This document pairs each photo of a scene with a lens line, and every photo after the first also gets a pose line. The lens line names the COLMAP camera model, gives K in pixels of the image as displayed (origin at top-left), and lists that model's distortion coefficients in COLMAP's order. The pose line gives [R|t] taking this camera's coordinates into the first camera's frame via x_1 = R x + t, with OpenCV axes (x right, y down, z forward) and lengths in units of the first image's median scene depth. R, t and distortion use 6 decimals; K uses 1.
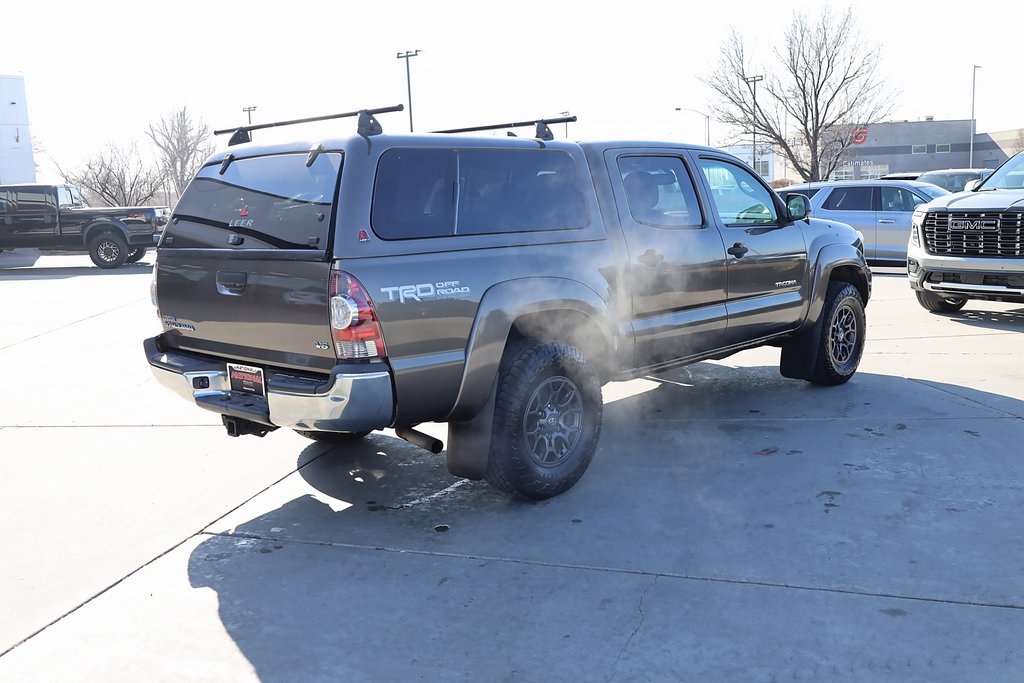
lens RADIAL K [[916.2, 0, 512.0], [0, 916.2, 341.5], [0, 0, 1]] dist [-0.012581, -0.003209]
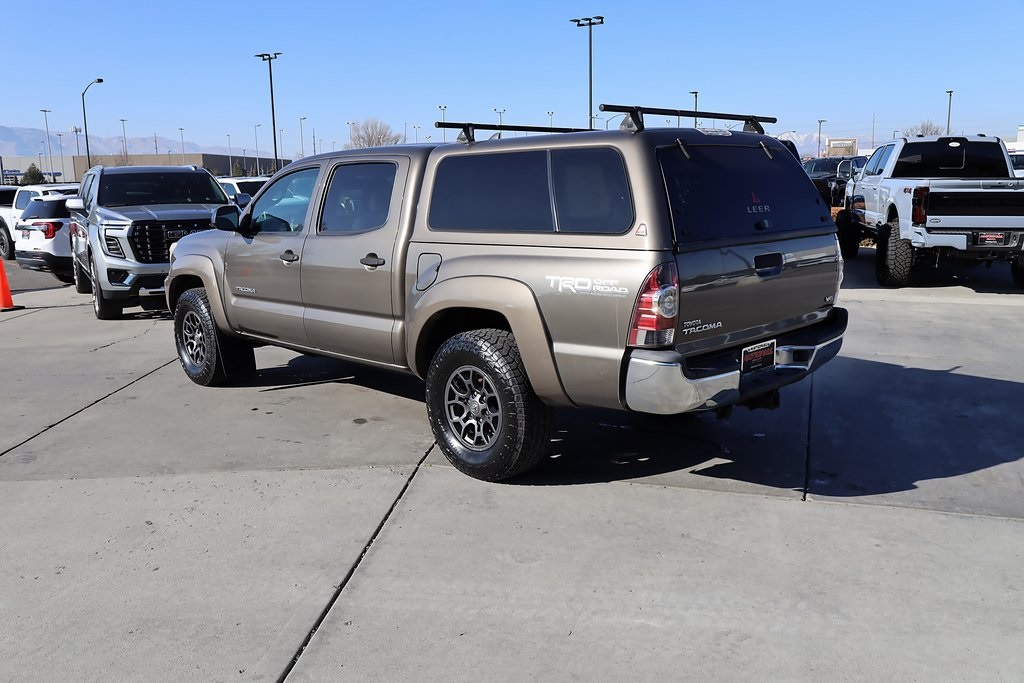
lens RADIAL K [[856.5, 0, 512.0], [0, 856.5, 341.5], [0, 0, 1]] dist [-0.015919, -0.008847]
pose [[0.053134, -0.145891, 0.987873, -1.129722], [0.171842, 0.975848, 0.134873, -0.139564], [-0.983691, 0.162592, 0.076921, 1.059559]]
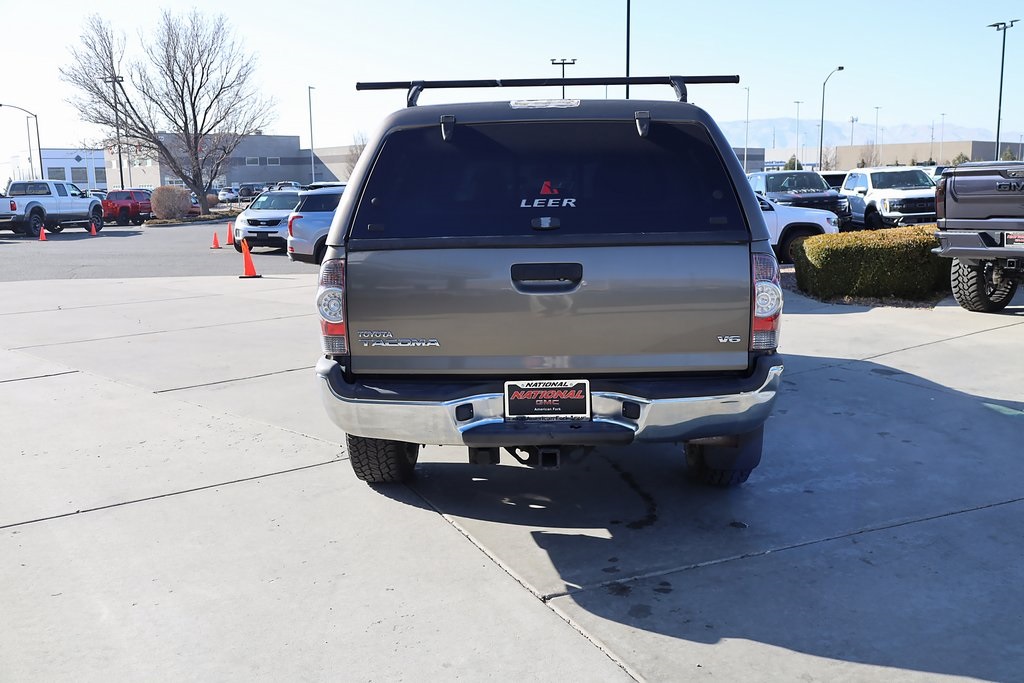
lens RADIAL K [[916.2, 0, 512.0], [0, 916.2, 341.5], [0, 0, 1]] dist [-0.012581, -0.003209]
pose [[0.758936, -0.082985, 0.645856, -0.732049], [0.089659, 0.995716, 0.022581, -0.025294], [-0.644963, 0.040769, 0.763125, 0.355487]]
